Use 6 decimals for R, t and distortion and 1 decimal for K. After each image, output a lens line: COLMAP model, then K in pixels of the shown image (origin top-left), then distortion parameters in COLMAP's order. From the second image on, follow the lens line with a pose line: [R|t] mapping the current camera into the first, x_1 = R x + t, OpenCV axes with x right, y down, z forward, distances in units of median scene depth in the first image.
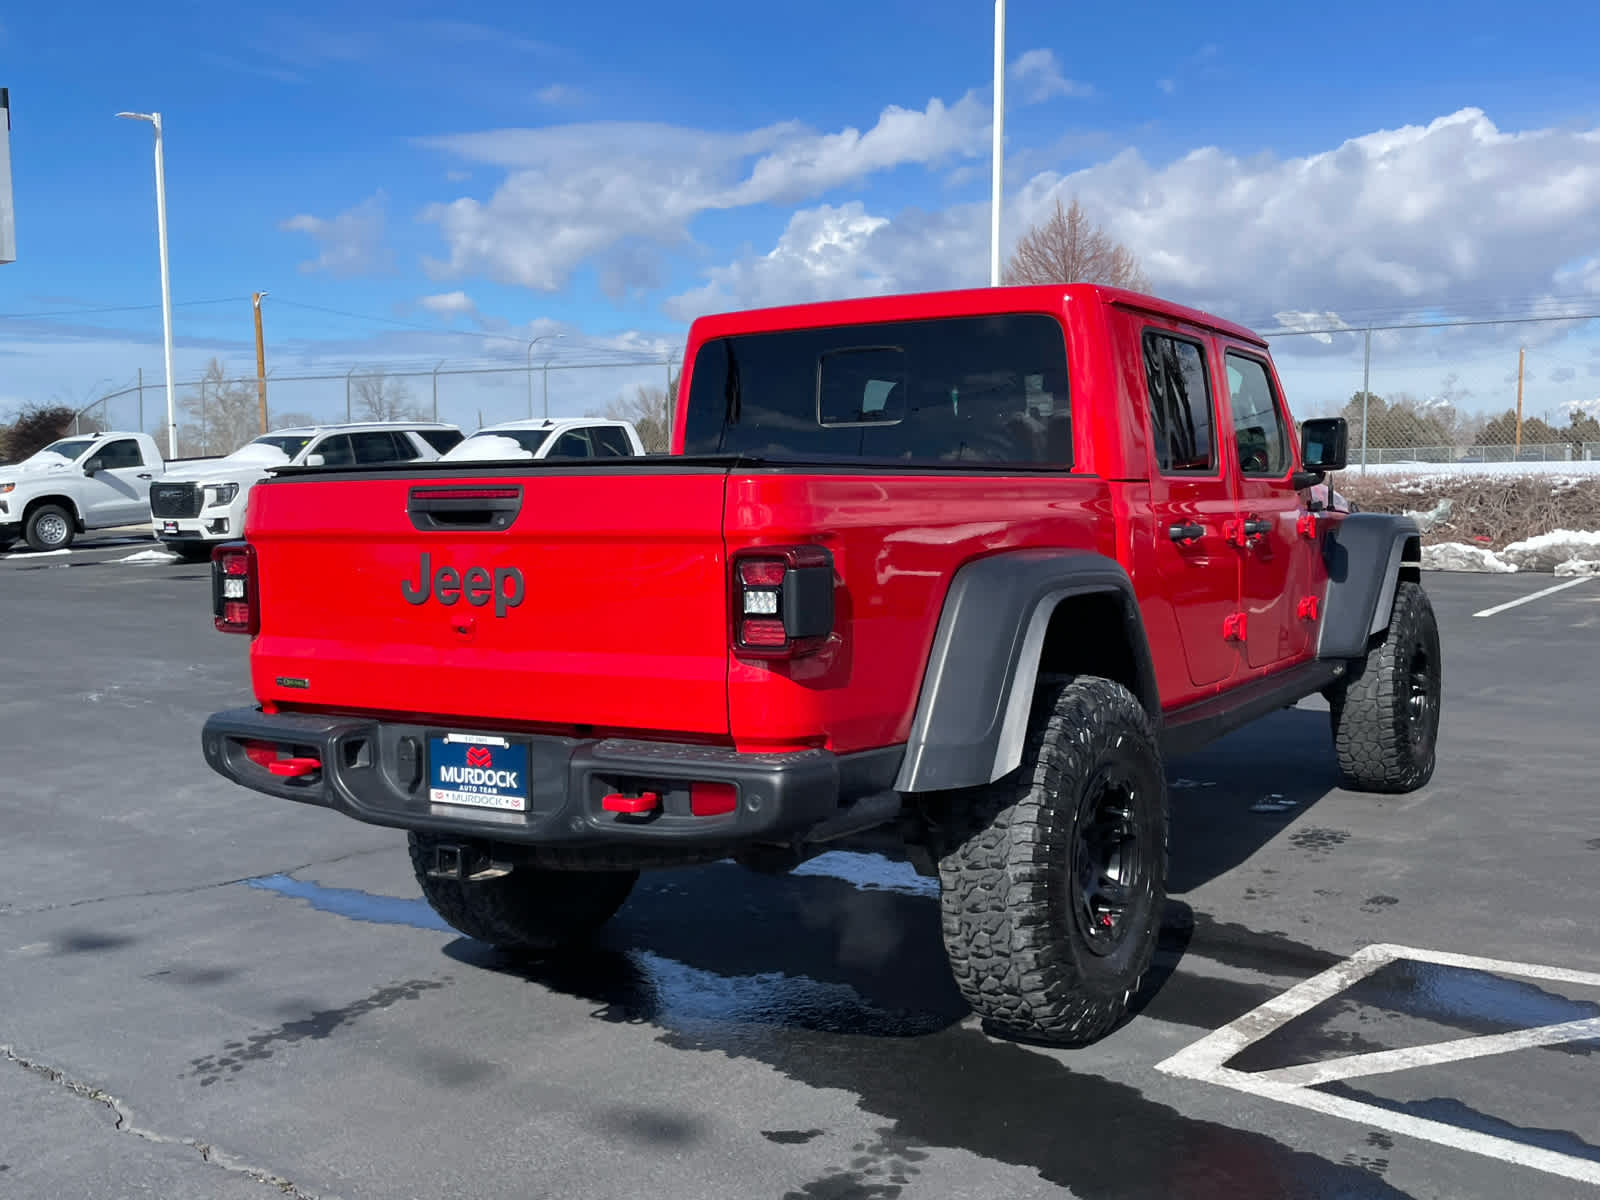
lens RADIAL K [[1630.6, 0, 818.8], [0, 1630.6, 615.5], [0, 0, 1]] dist [0.123483, -0.204340]
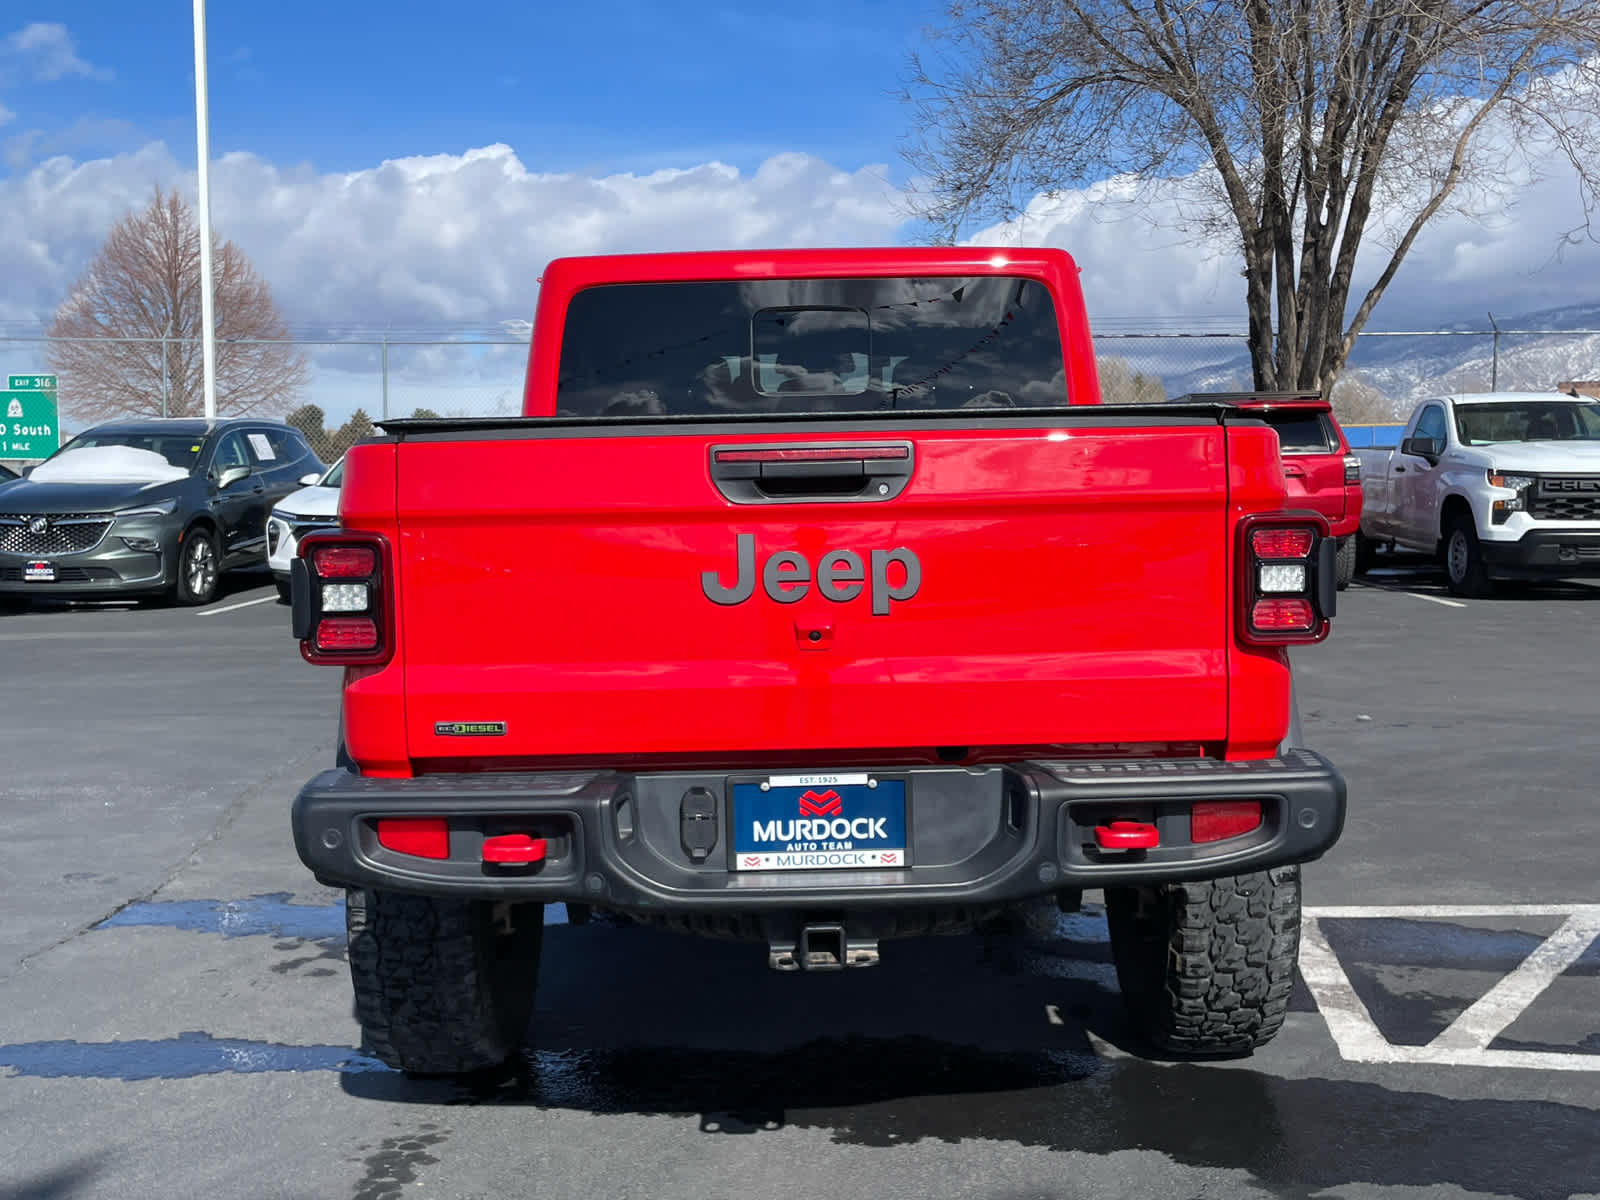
lens RADIAL K [[1641.7, 0, 825.0], [0, 1641.7, 602.9], [0, 0, 1]] dist [0.108628, -0.166300]
pose [[0.847369, -0.037954, 0.529647, -0.558831], [0.047082, 0.998884, -0.003745, -0.002522], [-0.528914, 0.028110, 0.848210, 0.329577]]
